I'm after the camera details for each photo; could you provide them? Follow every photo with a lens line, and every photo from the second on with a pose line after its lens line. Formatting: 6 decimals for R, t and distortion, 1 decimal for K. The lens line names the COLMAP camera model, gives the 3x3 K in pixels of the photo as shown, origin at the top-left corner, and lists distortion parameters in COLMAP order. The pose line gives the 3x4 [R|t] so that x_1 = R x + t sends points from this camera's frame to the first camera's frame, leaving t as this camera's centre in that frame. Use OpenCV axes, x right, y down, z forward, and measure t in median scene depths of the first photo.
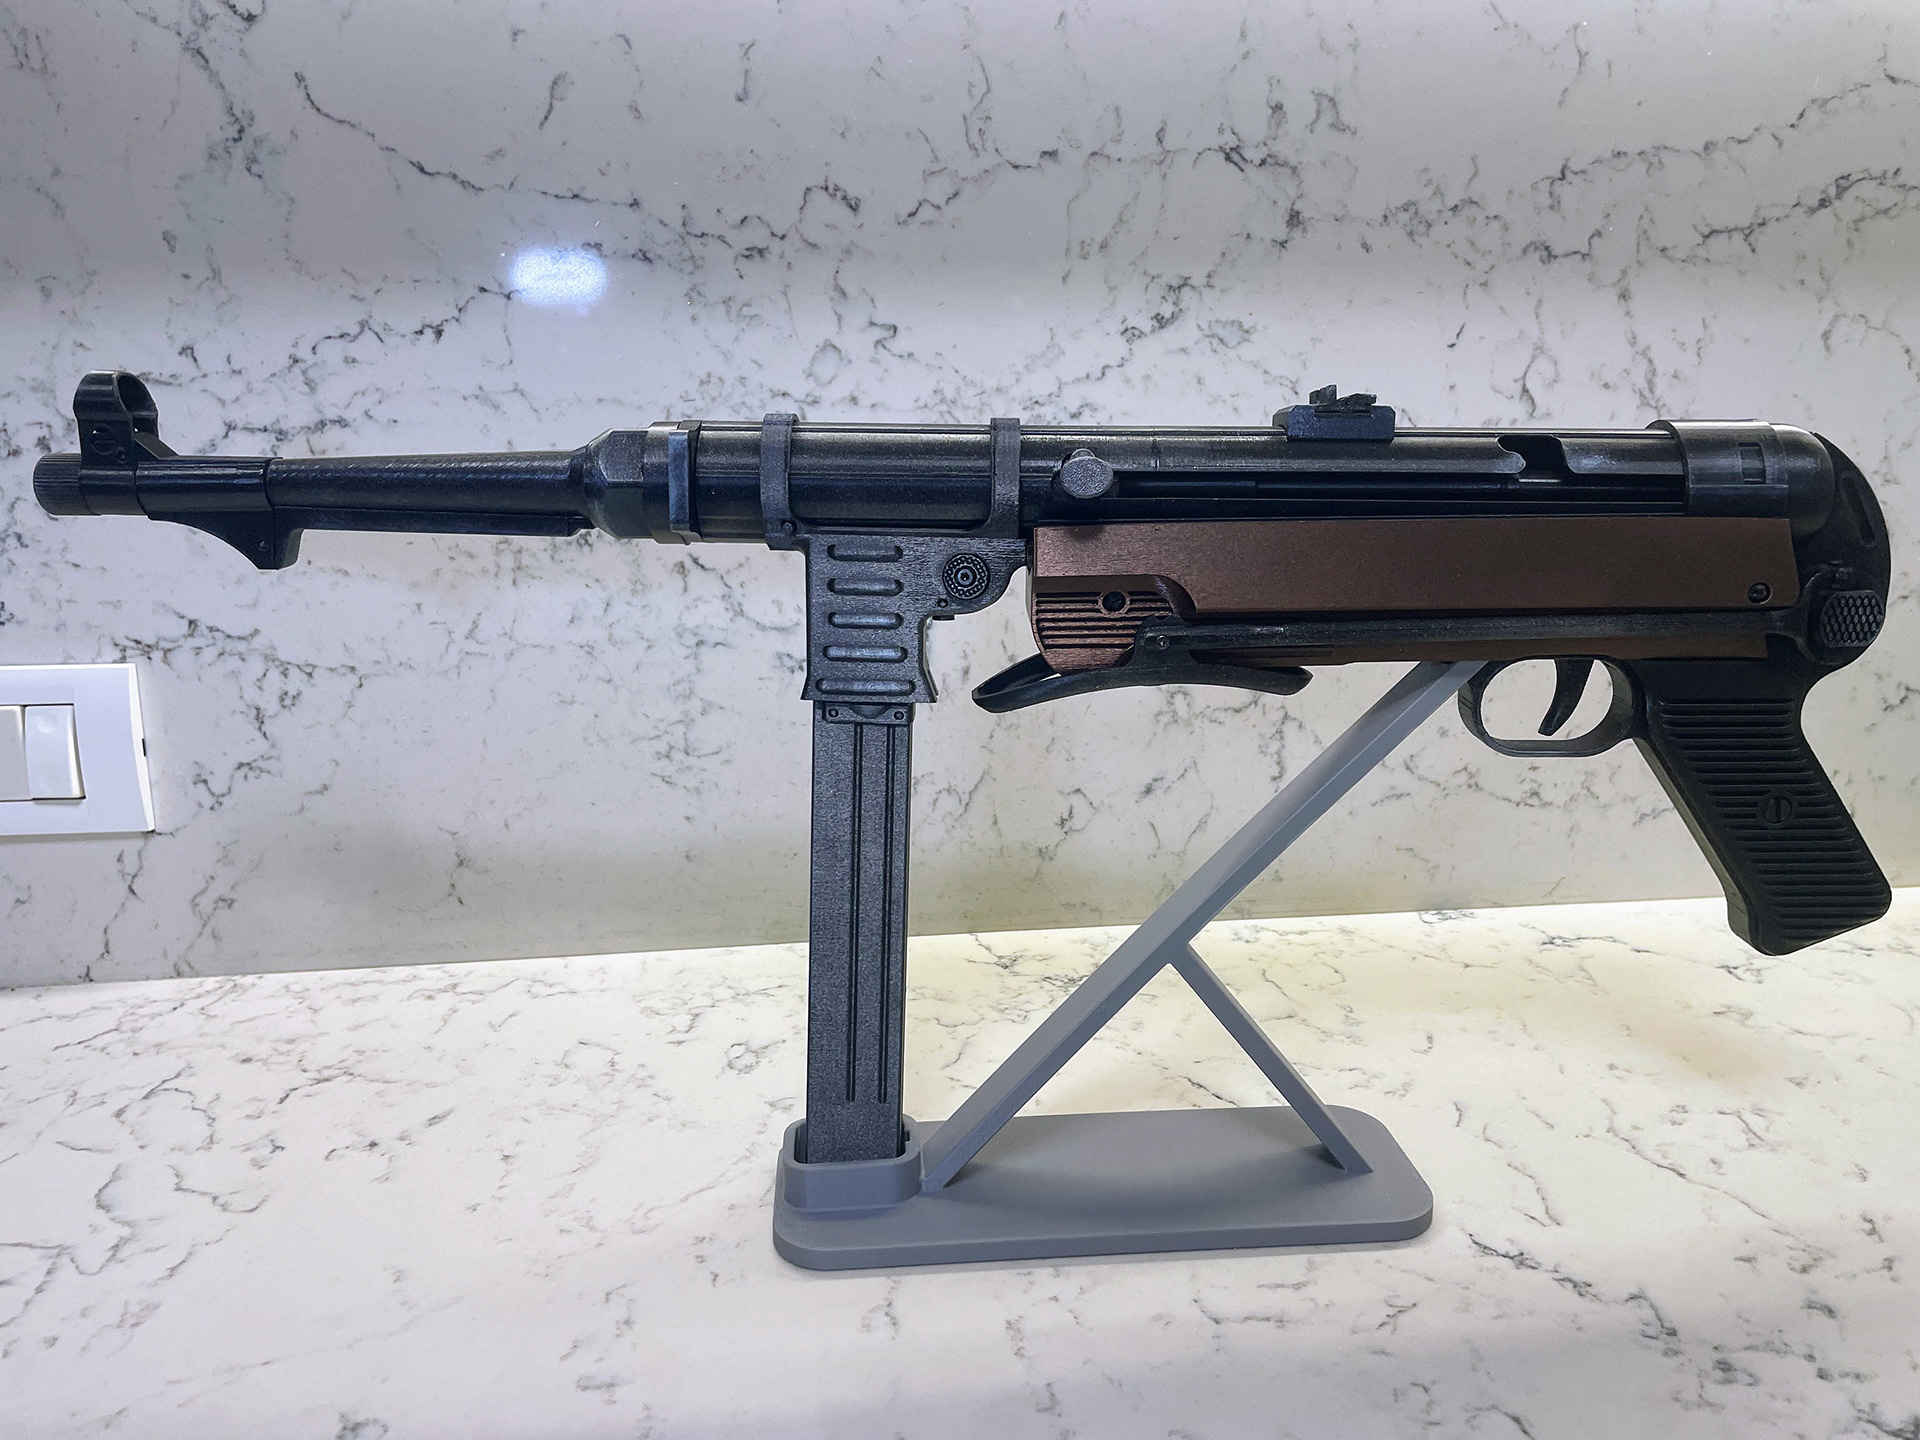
lens RADIAL K [[1452.1, 0, 970.7], [0, 1452.1, 705.1], [0, 0, 1]] dist [0.087233, -0.122483]
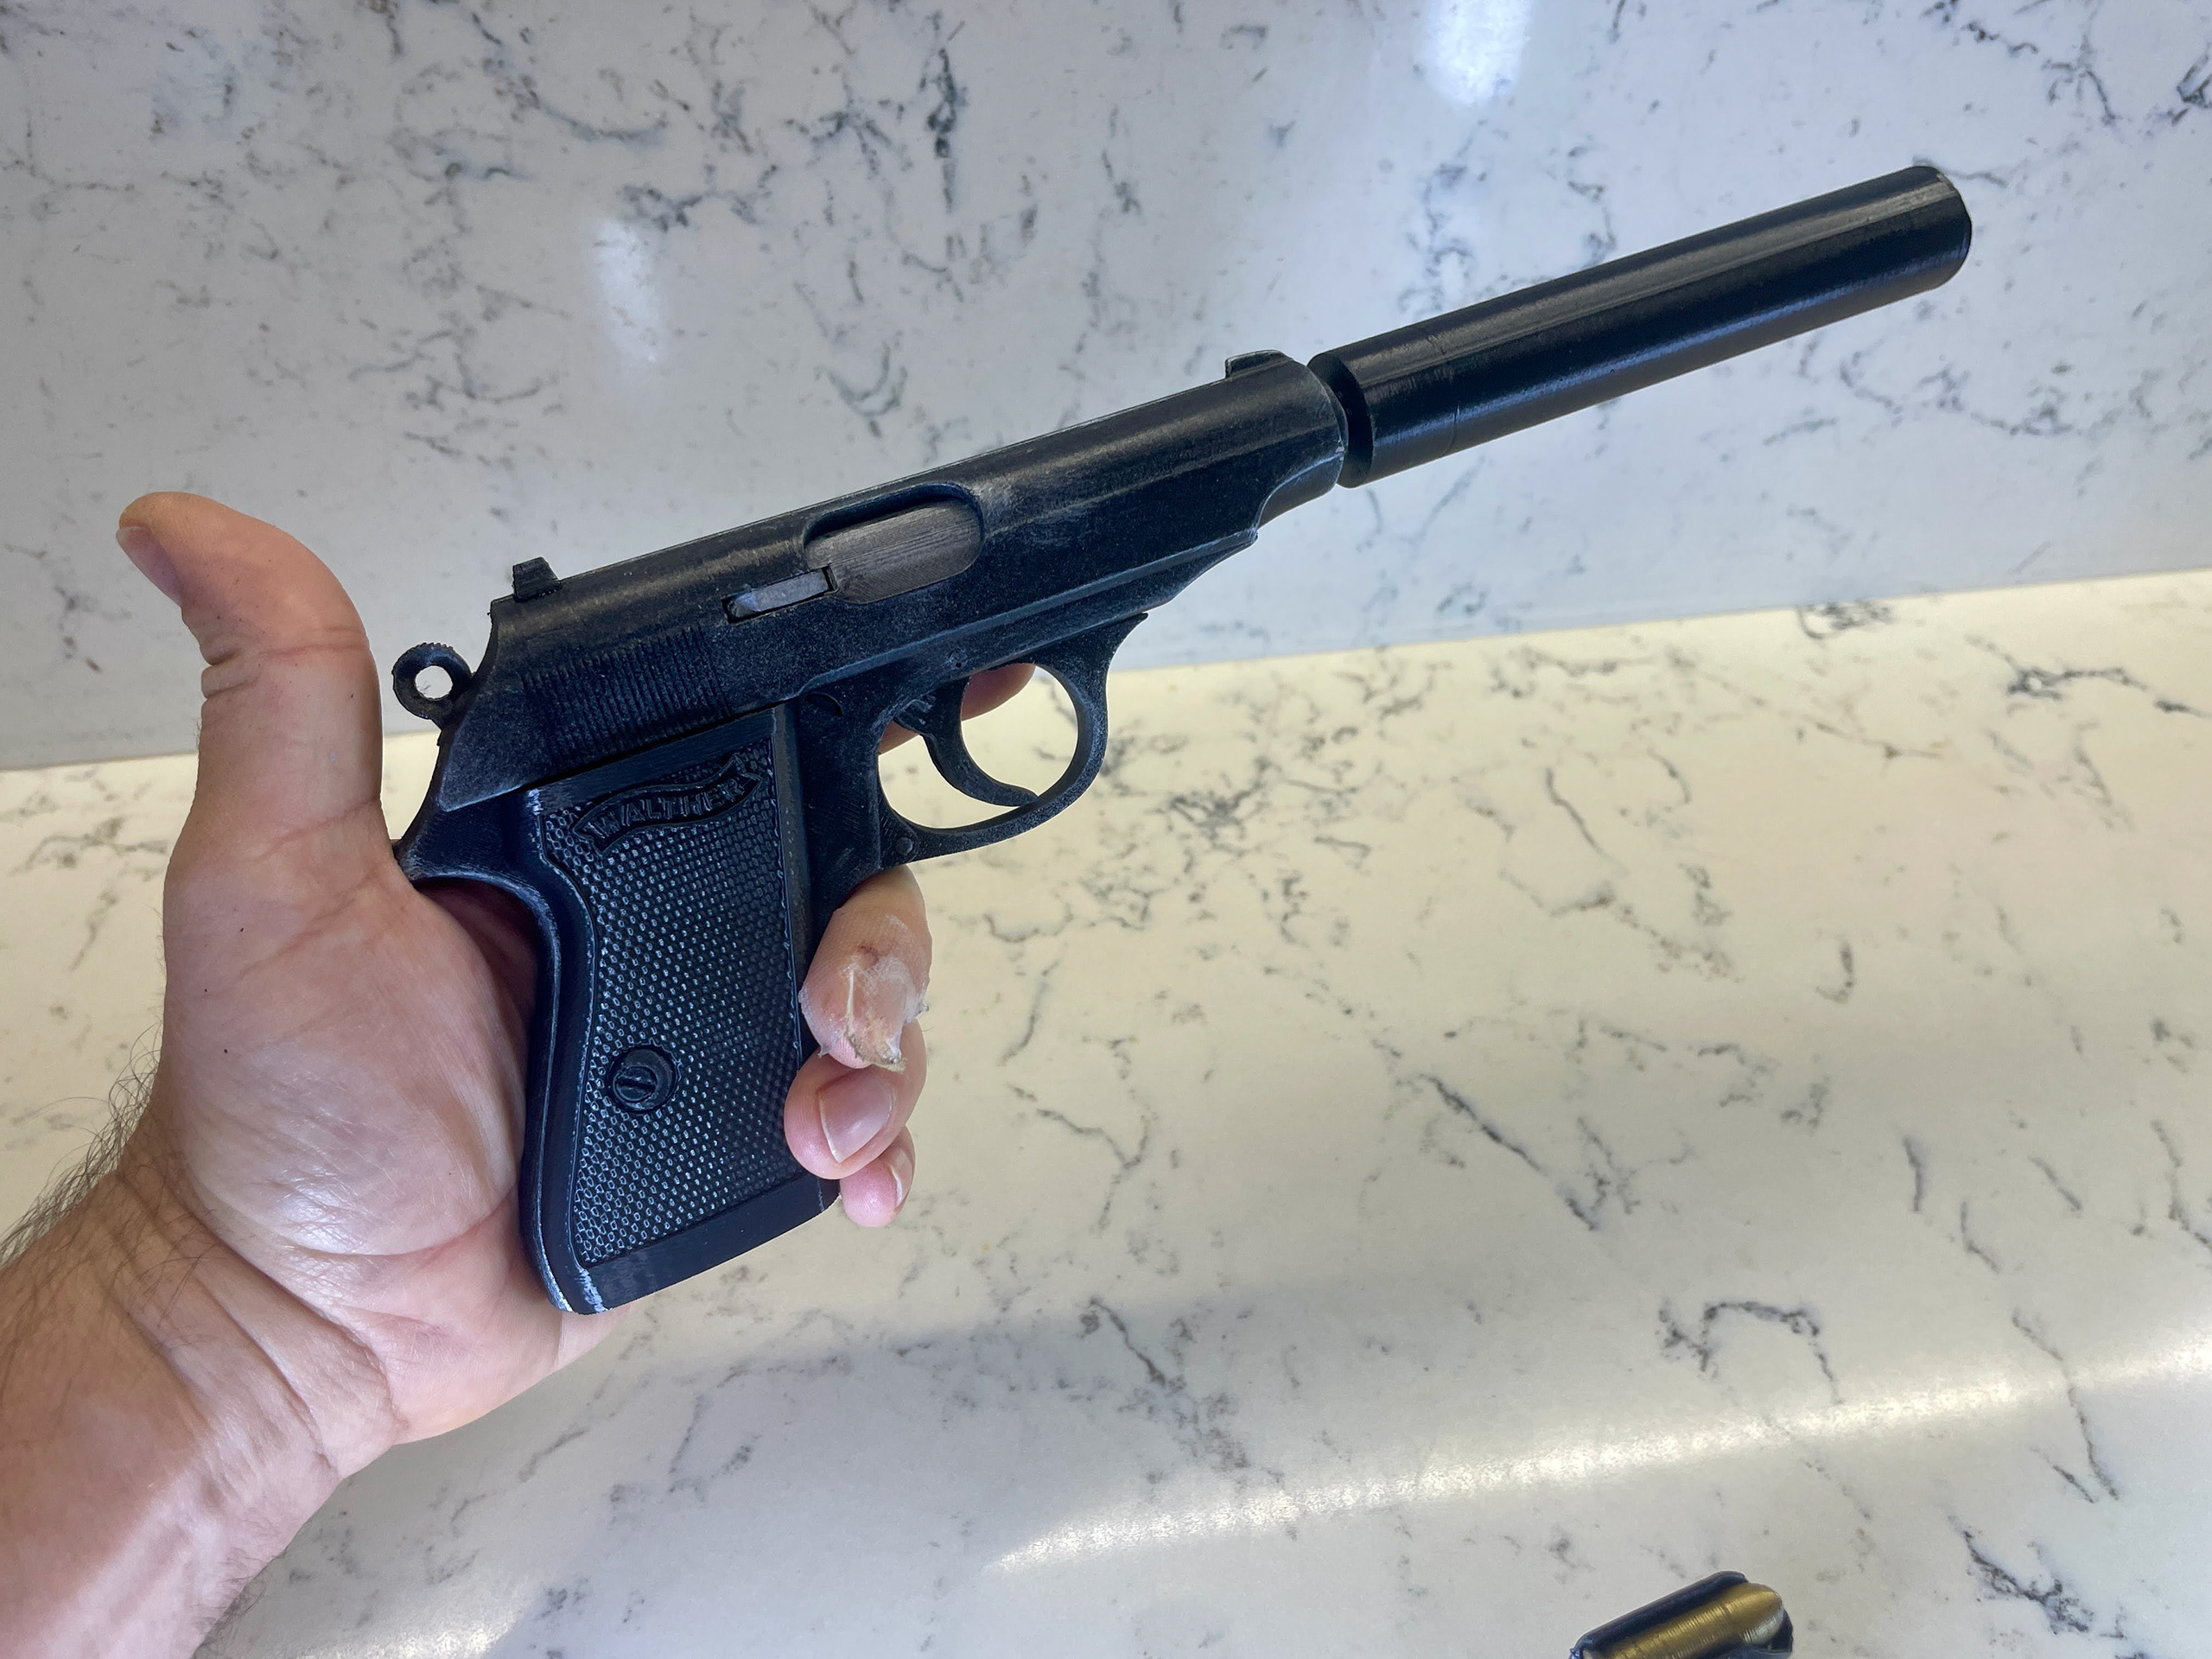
lens RADIAL K [[1696.1, 0, 1109.6], [0, 1696.1, 818.8], [0, 0, 1]] dist [0.079461, -0.124610]
pose [[0.998628, -0.014827, 0.050218, -0.008095], [-0.011584, 0.872747, 0.488035, -0.133292], [-0.051064, -0.487947, 0.871378, 0.418102]]
